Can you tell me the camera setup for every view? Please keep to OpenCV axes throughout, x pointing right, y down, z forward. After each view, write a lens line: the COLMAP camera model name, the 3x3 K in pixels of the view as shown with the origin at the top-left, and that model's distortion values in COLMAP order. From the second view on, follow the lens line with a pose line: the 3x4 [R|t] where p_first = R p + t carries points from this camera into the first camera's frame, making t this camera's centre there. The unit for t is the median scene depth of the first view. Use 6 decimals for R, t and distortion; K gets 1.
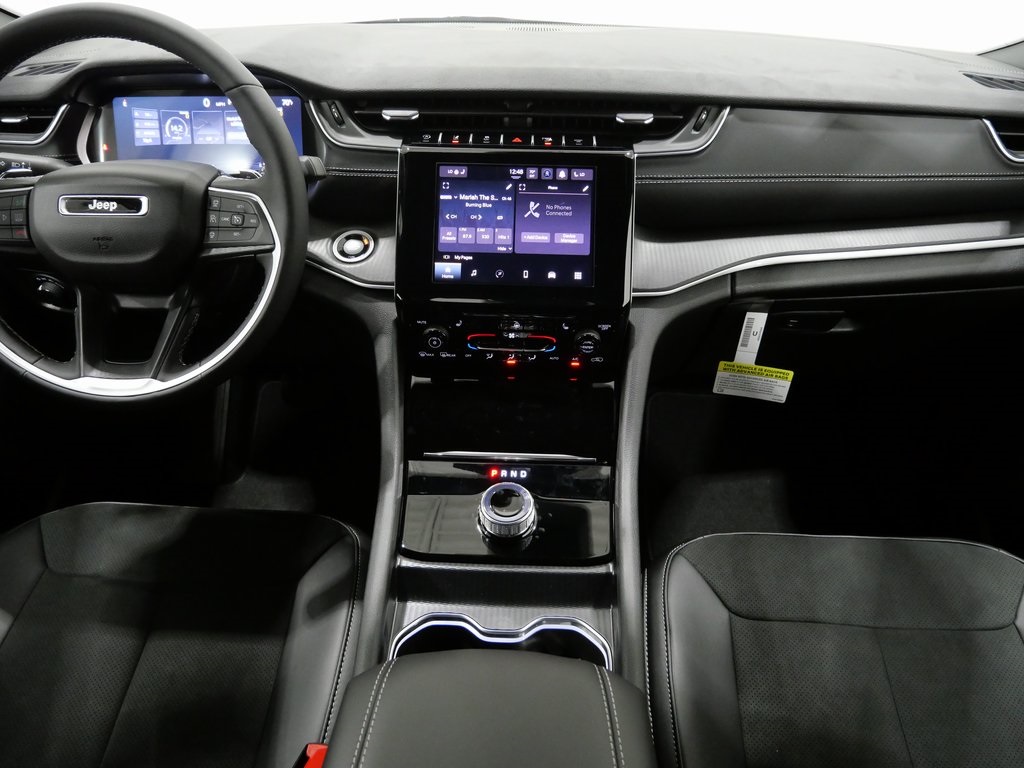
lens RADIAL K [[726.9, 0, 510.0], [0, 726.9, 383.7], [0, 0, 1]] dist [-0.042419, 0.017786]
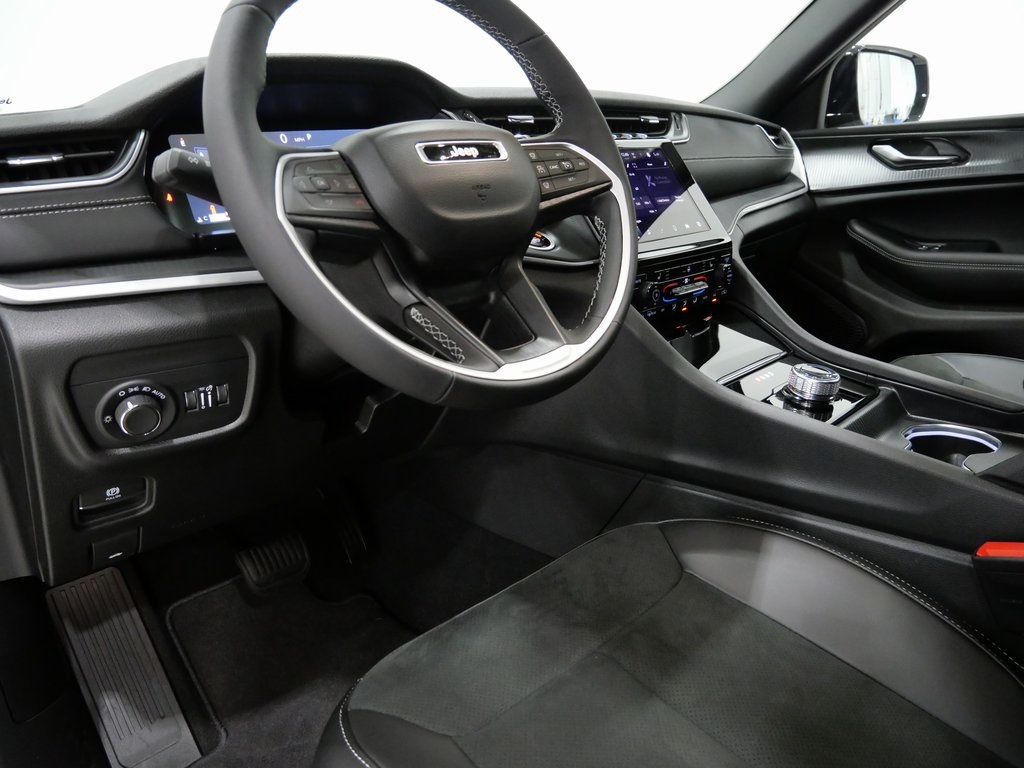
lens RADIAL K [[726.9, 0, 506.2], [0, 726.9, 391.9], [0, 0, 1]] dist [-0.042419, 0.017786]
pose [[0.692352, -0.261291, 0.672589, -0.997722], [0.457076, 0.880080, -0.128609, 0.102852], [-0.558328, 0.396467, 0.728755, 0.414143]]
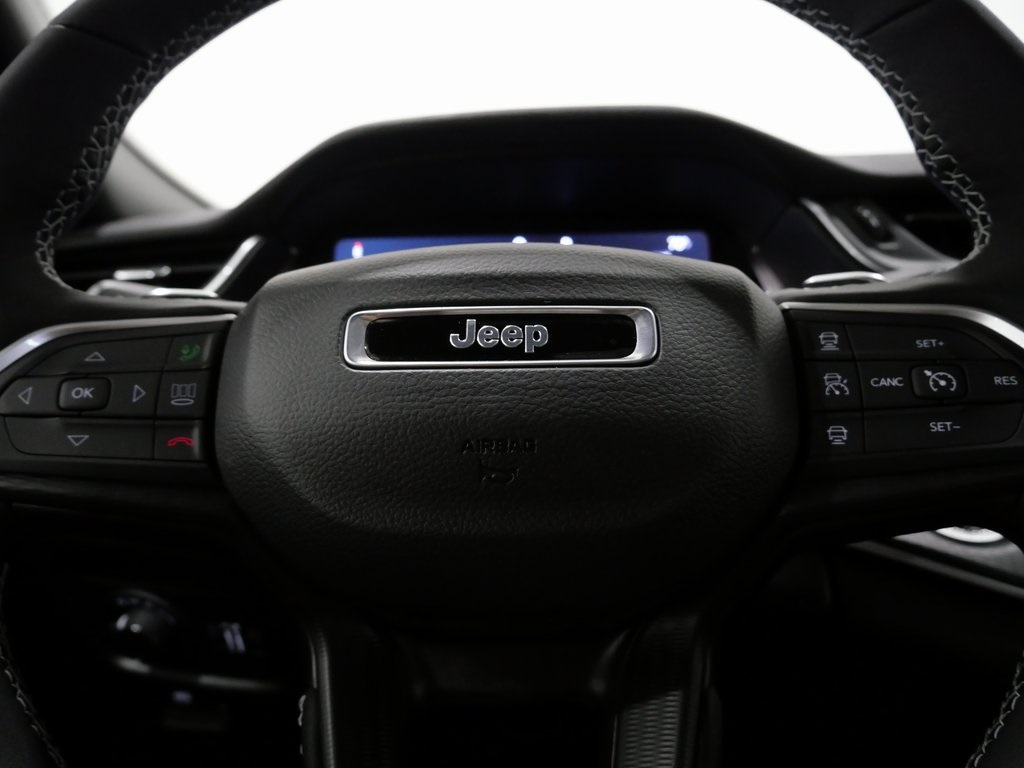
lens RADIAL K [[726.9, 0, 510.3], [0, 726.9, 378.5], [0, 0, 1]] dist [-0.042419, 0.017786]
pose [[0.999696, -0.024242, -0.004494, -0.483465], [0.020070, 0.906030, -0.422736, -0.092659], [0.014320, 0.422518, 0.906242, 0.635706]]
